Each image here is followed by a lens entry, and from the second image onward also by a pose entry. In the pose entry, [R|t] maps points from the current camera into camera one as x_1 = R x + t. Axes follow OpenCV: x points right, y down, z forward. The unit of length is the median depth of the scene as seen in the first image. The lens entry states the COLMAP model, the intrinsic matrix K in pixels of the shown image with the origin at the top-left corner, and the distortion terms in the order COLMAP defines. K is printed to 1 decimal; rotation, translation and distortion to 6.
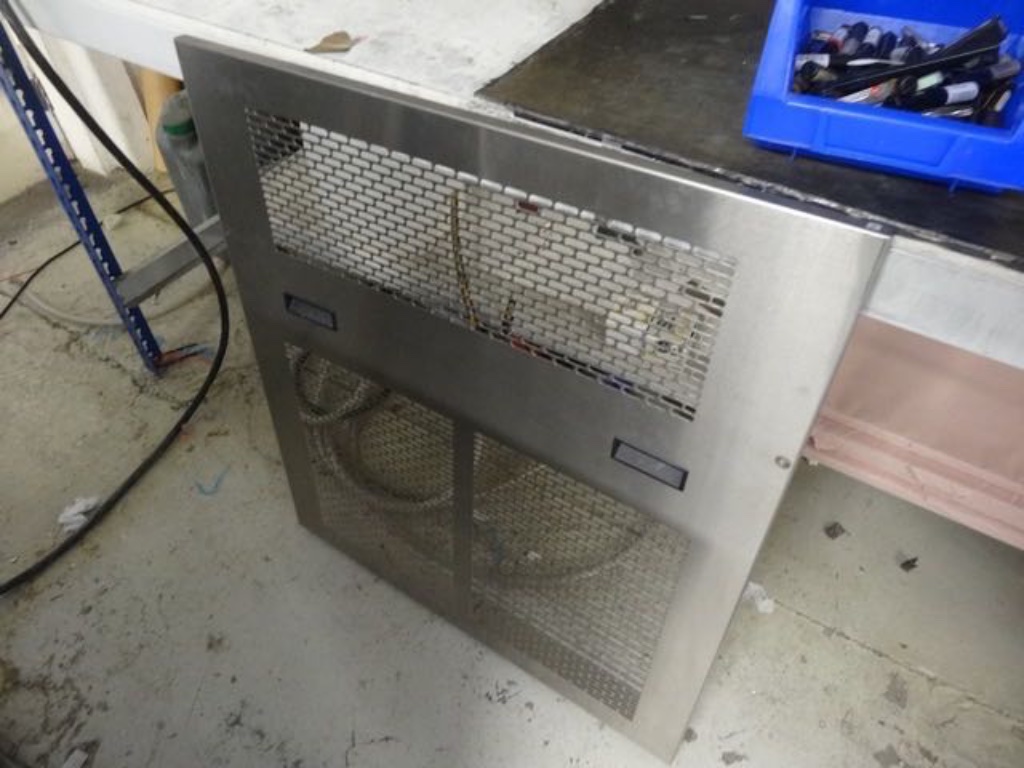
lens RADIAL K [[758.2, 0, 510.4], [0, 758.2, 381.6], [0, 0, 1]] dist [-0.015875, 0.011324]
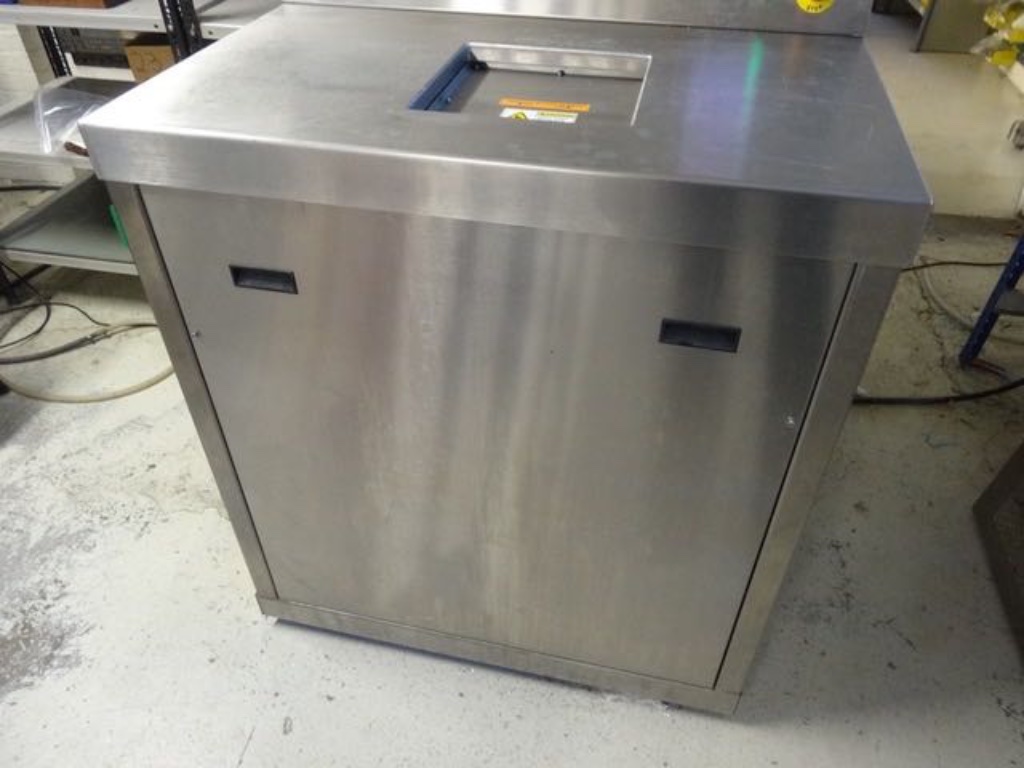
lens RADIAL K [[758.2, 0, 513.6], [0, 758.2, 383.7], [0, 0, 1]] dist [-0.015875, 0.011324]
pose [[0.384918, 0.614279, -0.688839, 0.128363], [-0.684964, 0.690356, 0.232879, 0.229434], [0.618597, 0.382191, 0.686490, -0.308349]]
